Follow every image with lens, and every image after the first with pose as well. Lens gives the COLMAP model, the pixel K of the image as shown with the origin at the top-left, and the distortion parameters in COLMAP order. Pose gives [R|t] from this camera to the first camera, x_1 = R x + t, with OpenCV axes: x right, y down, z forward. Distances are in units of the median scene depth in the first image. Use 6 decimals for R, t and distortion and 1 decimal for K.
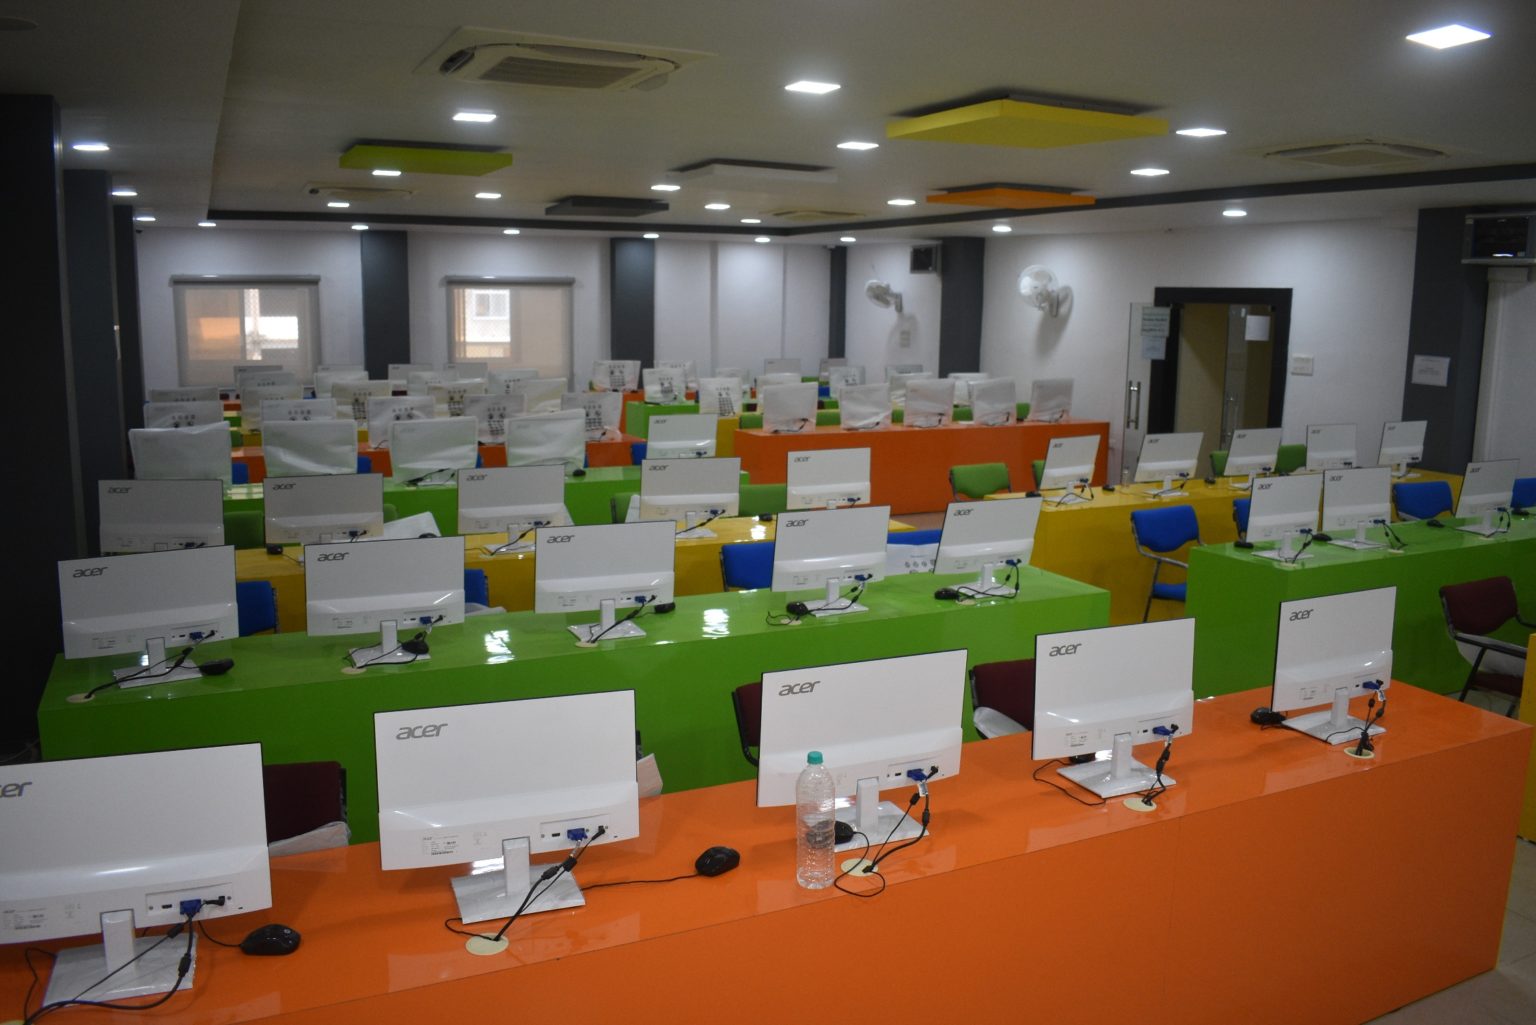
lens RADIAL K [[1194.6, 0, 776.8], [0, 1194.6, 500.2], [0, 0, 1]] dist [-0.097640, 0.015789]
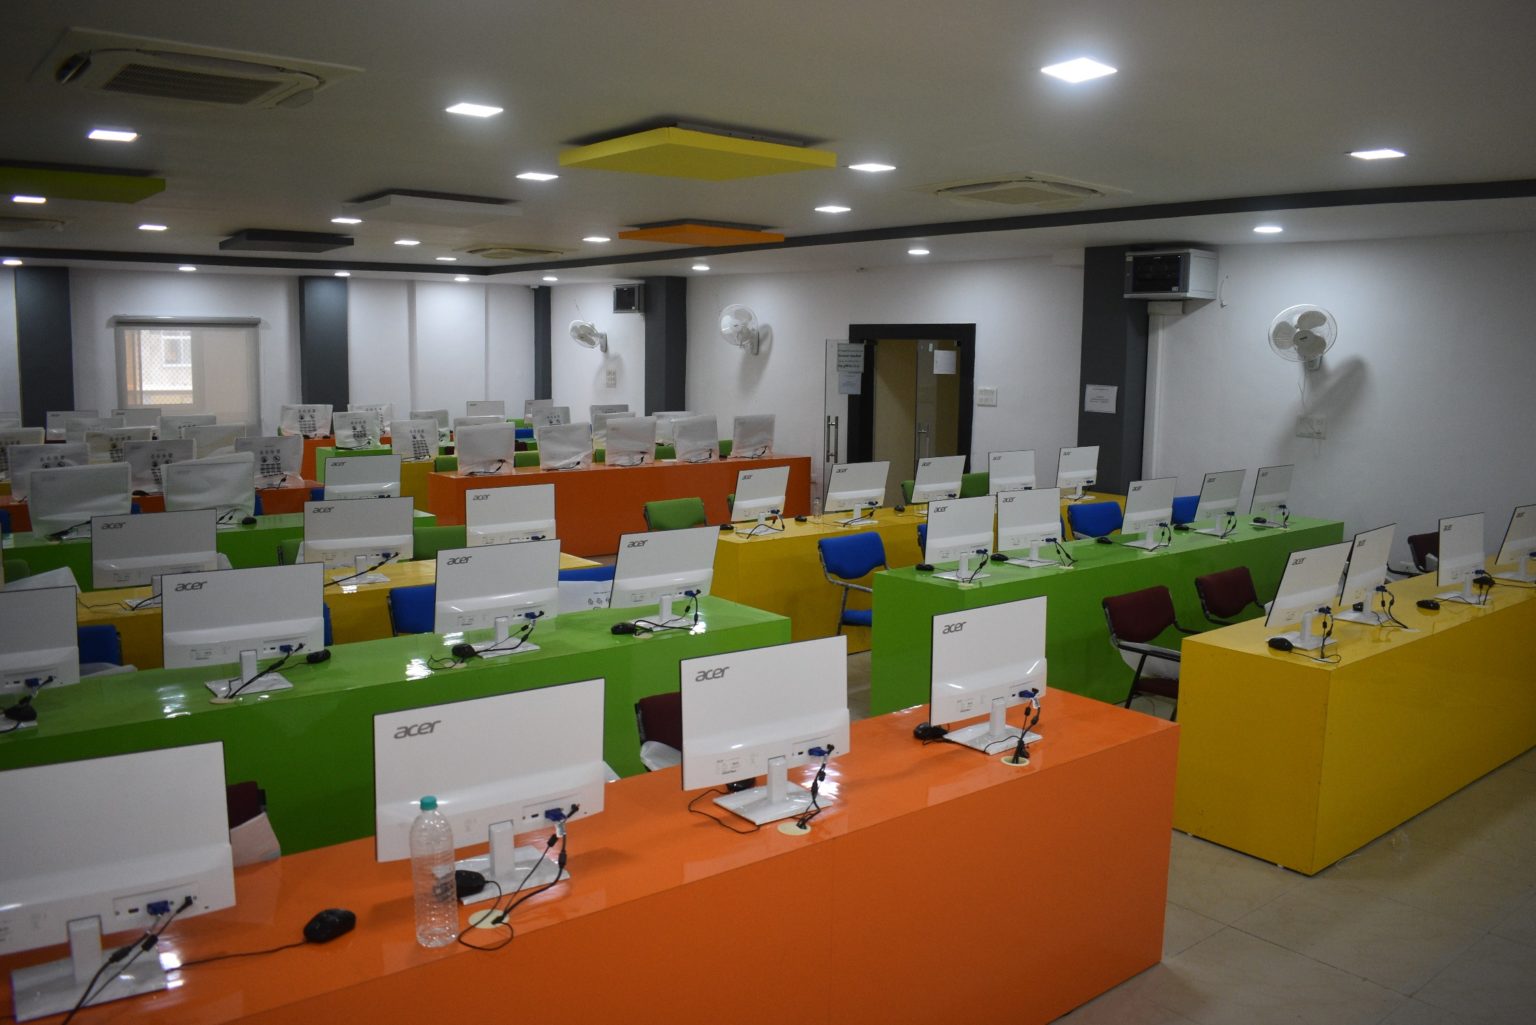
lens RADIAL K [[1194.6, 0, 777.4], [0, 1194.6, 506.5], [0, 0, 1]] dist [-0.097640, 0.015789]
pose [[0.973247, -0.029417, 0.227870, 0.041474], [0.036720, 0.998937, -0.027875, 0.010016], [-0.226808, 0.035497, 0.973292, 0.019838]]
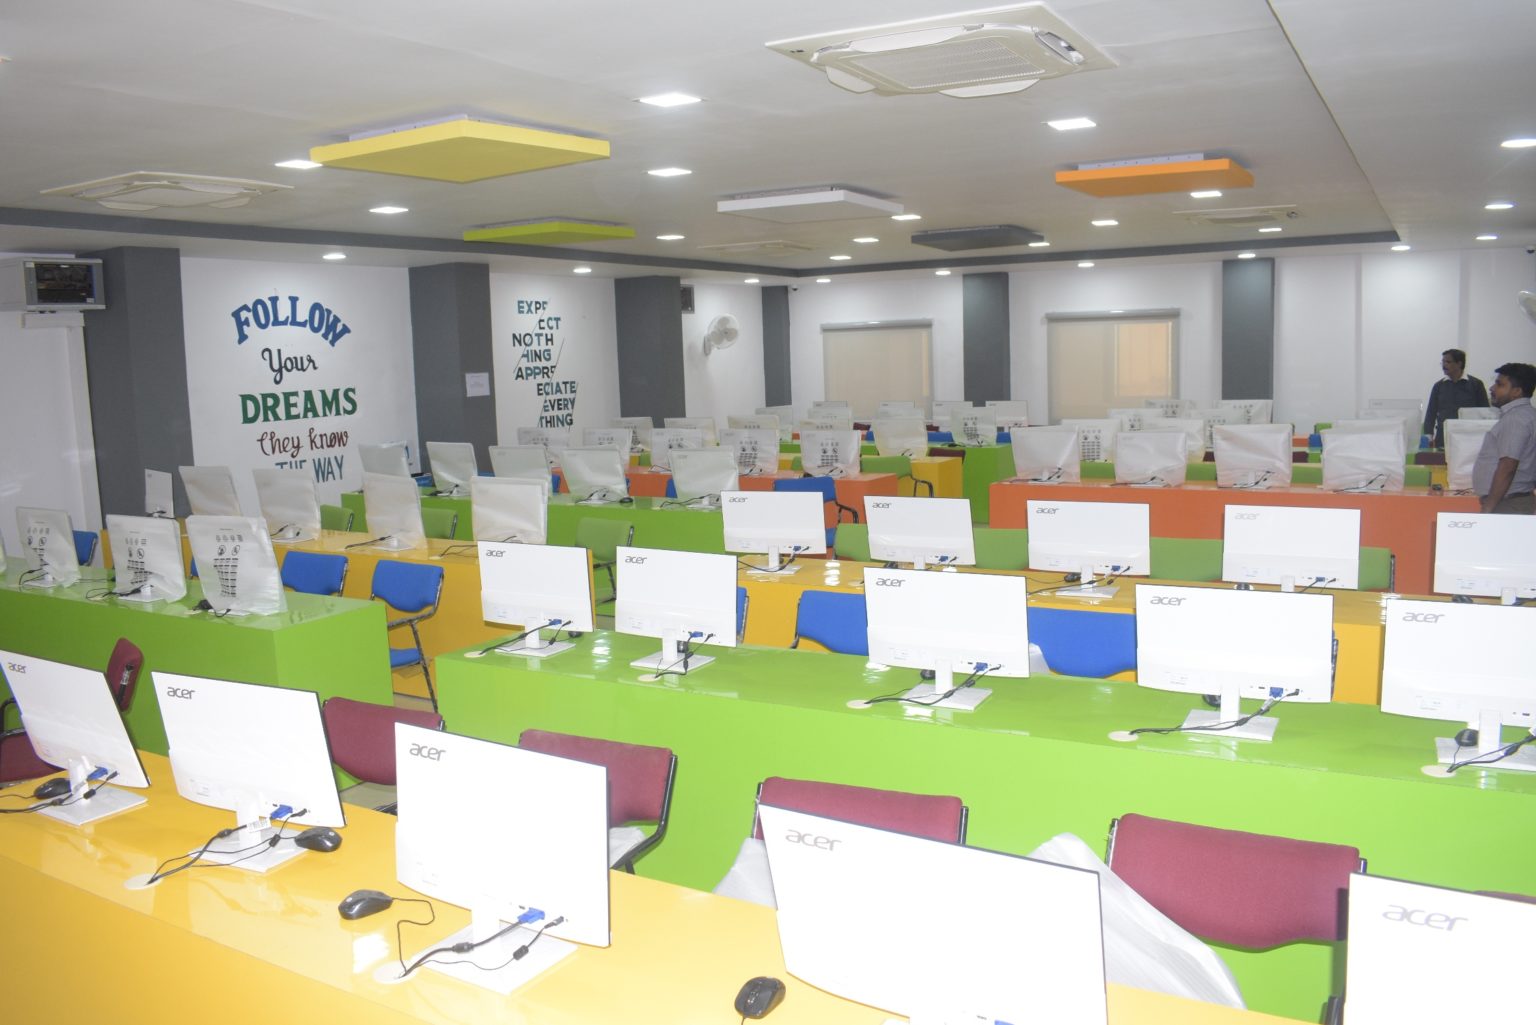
lens RADIAL K [[1194.6, 0, 768.5], [0, 1194.6, 513.6], [0, 0, 1]] dist [-0.097640, 0.015789]
pose [[0.554944, 0.079071, -0.828121, 1.239813], [-0.095524, 0.994945, 0.030986, -0.085919], [0.826385, 0.061910, 0.559692, 0.730553]]
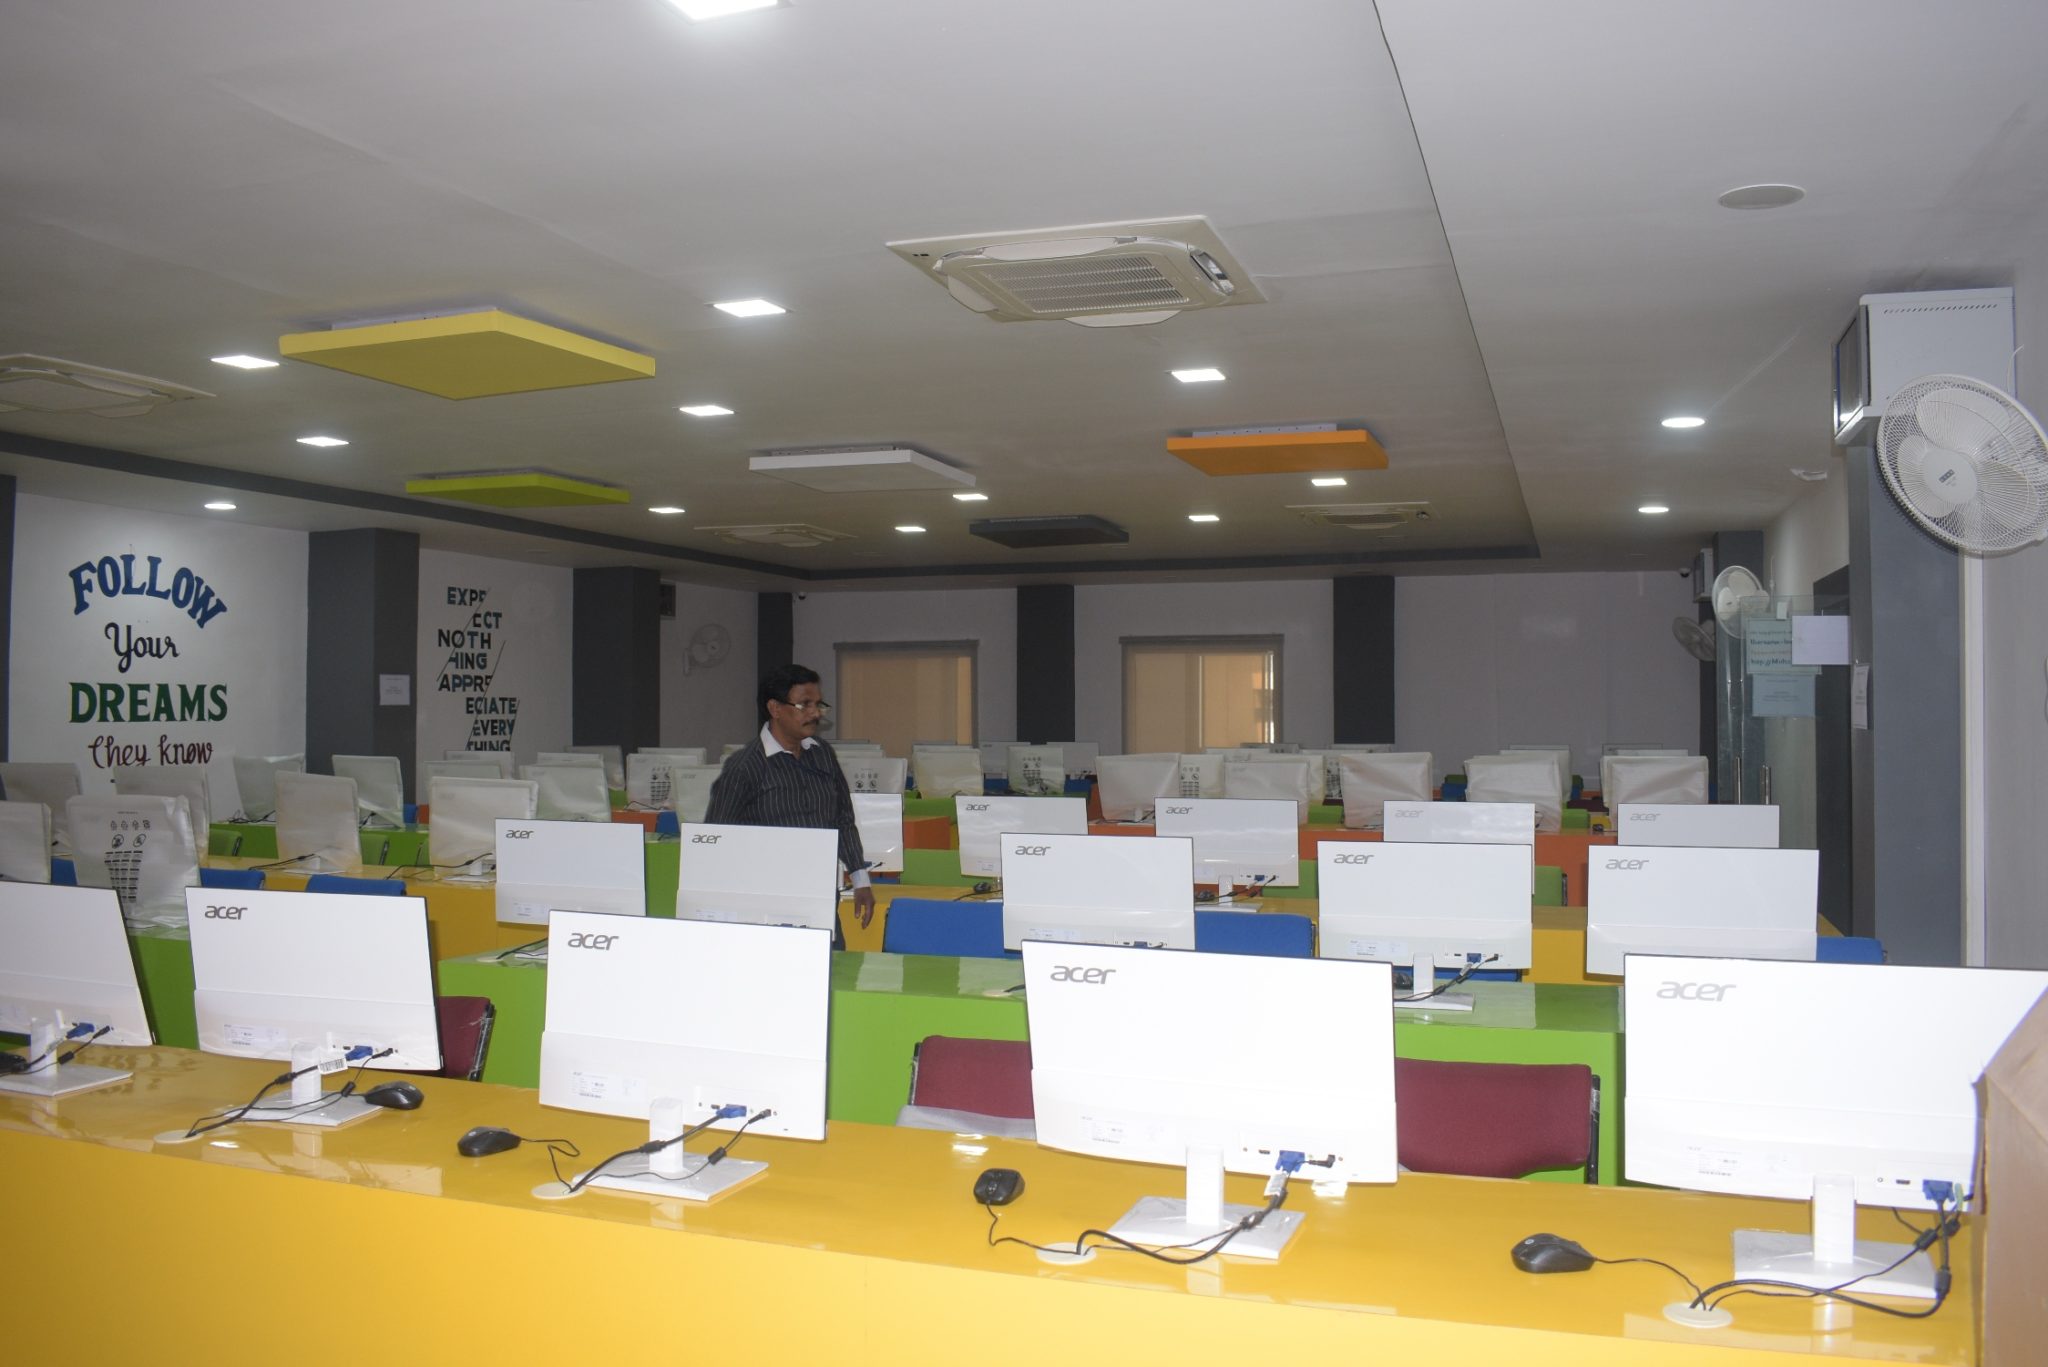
lens RADIAL K [[1592.8, 0, 1021.4], [0, 1592.8, 685.4], [0, 0, 1]] dist [-0.097640, 0.015789]
pose [[0.699402, -0.024482, -0.714309, 1.270203], [-0.106547, 0.984674, -0.138073, -0.003660], [0.706742, 0.172676, 0.686075, 0.620890]]
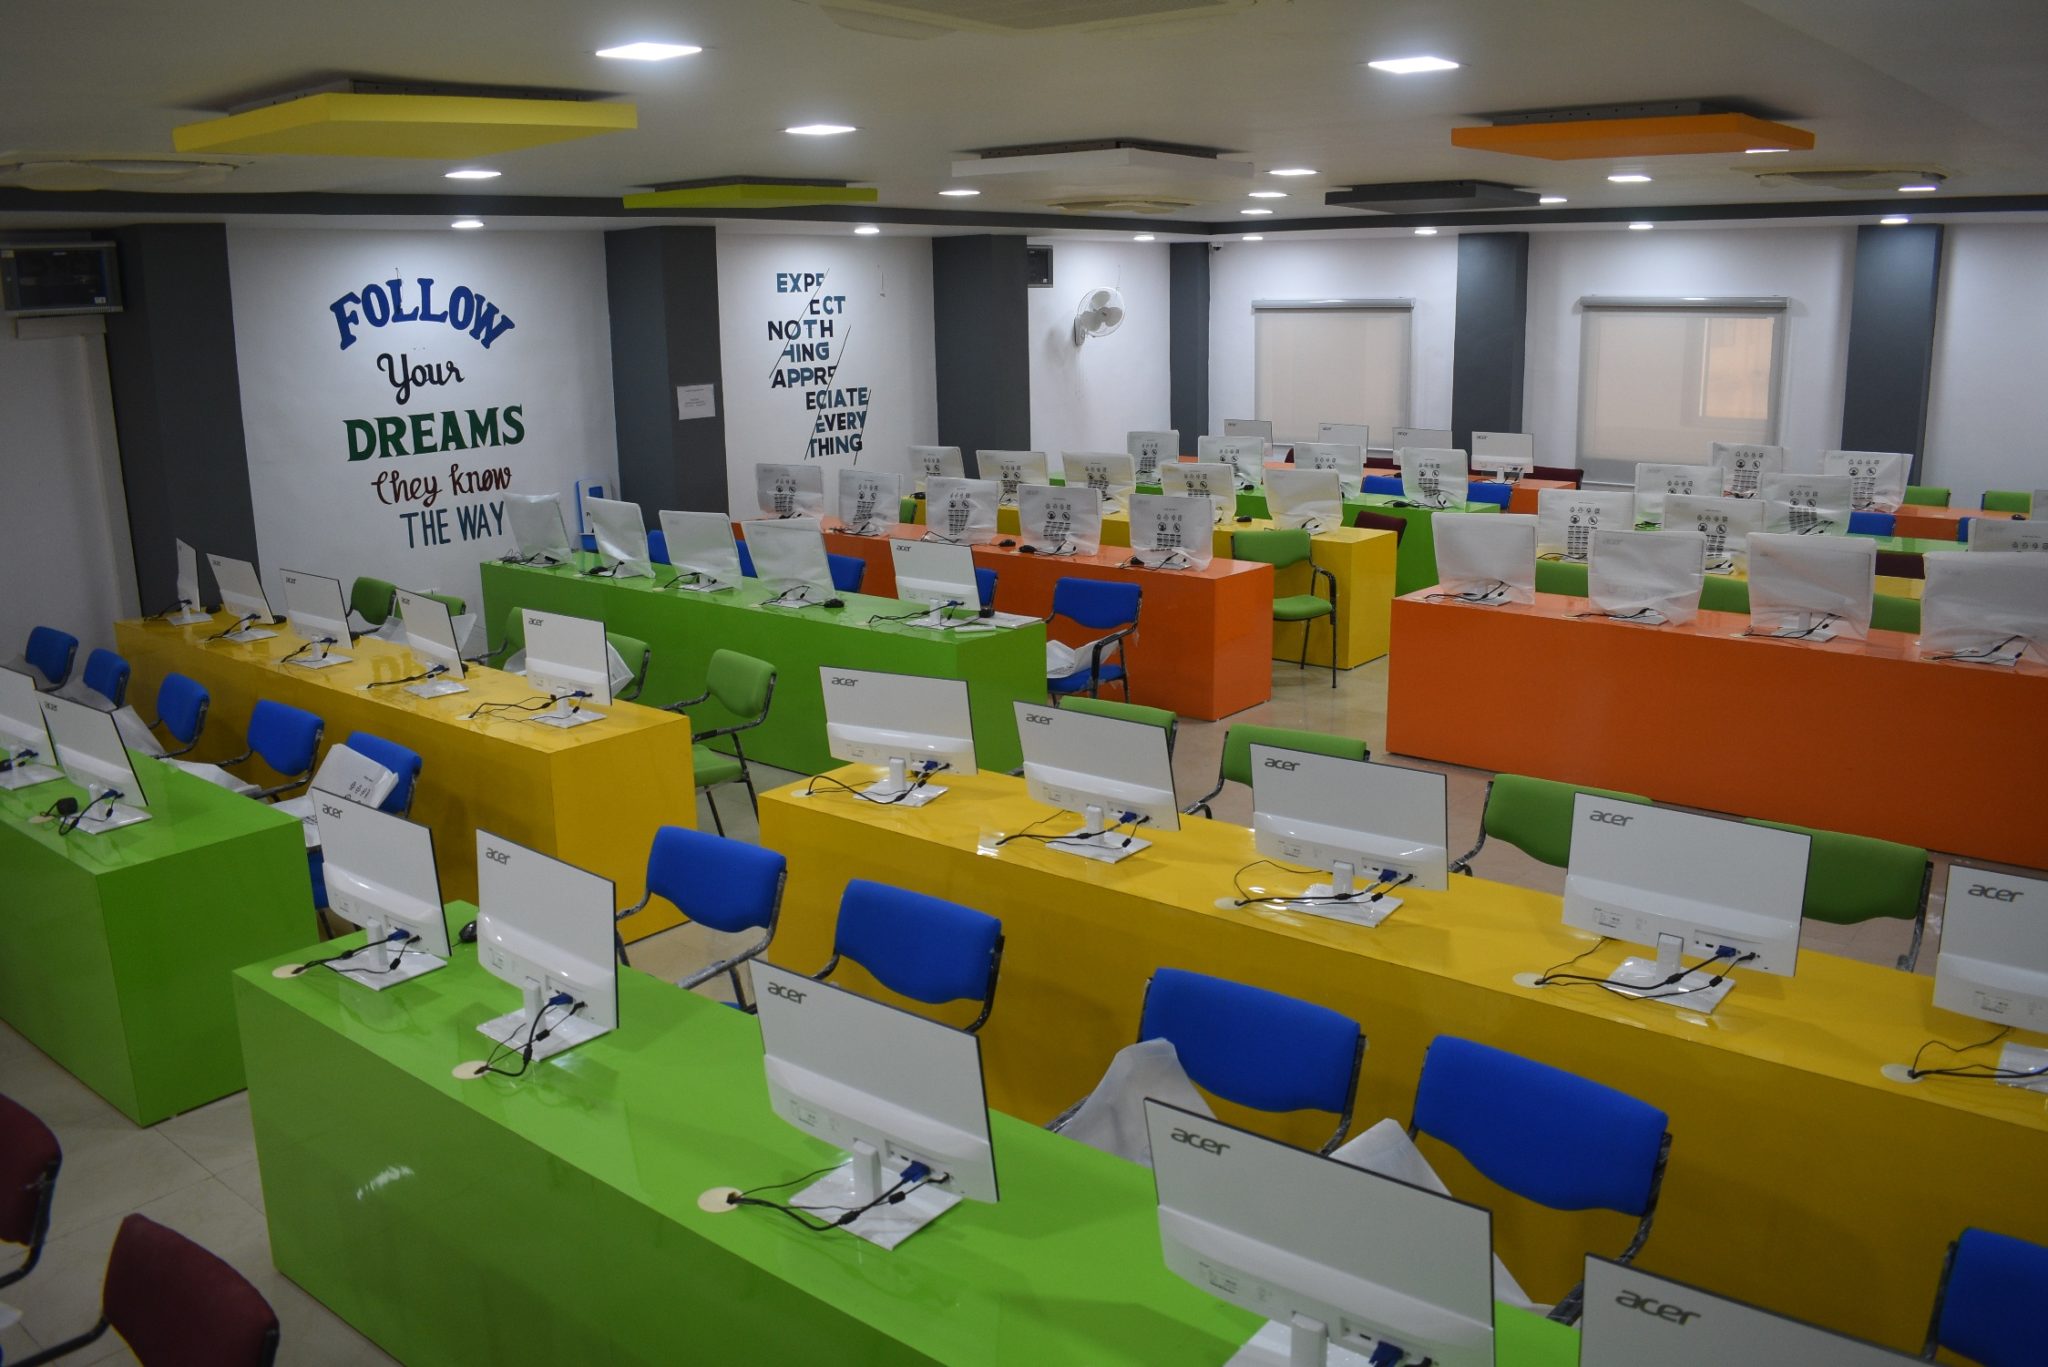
lens RADIAL K [[1592.8, 0, 1027.2], [0, 1592.8, 678.9], [0, 0, 1]] dist [-0.097640, 0.015789]
pose [[0.412038, 0.192040, -0.890699, 1.178270], [-0.125561, 0.980178, 0.153247, -0.217539], [0.902474, 0.048693, 0.427983, 1.021221]]
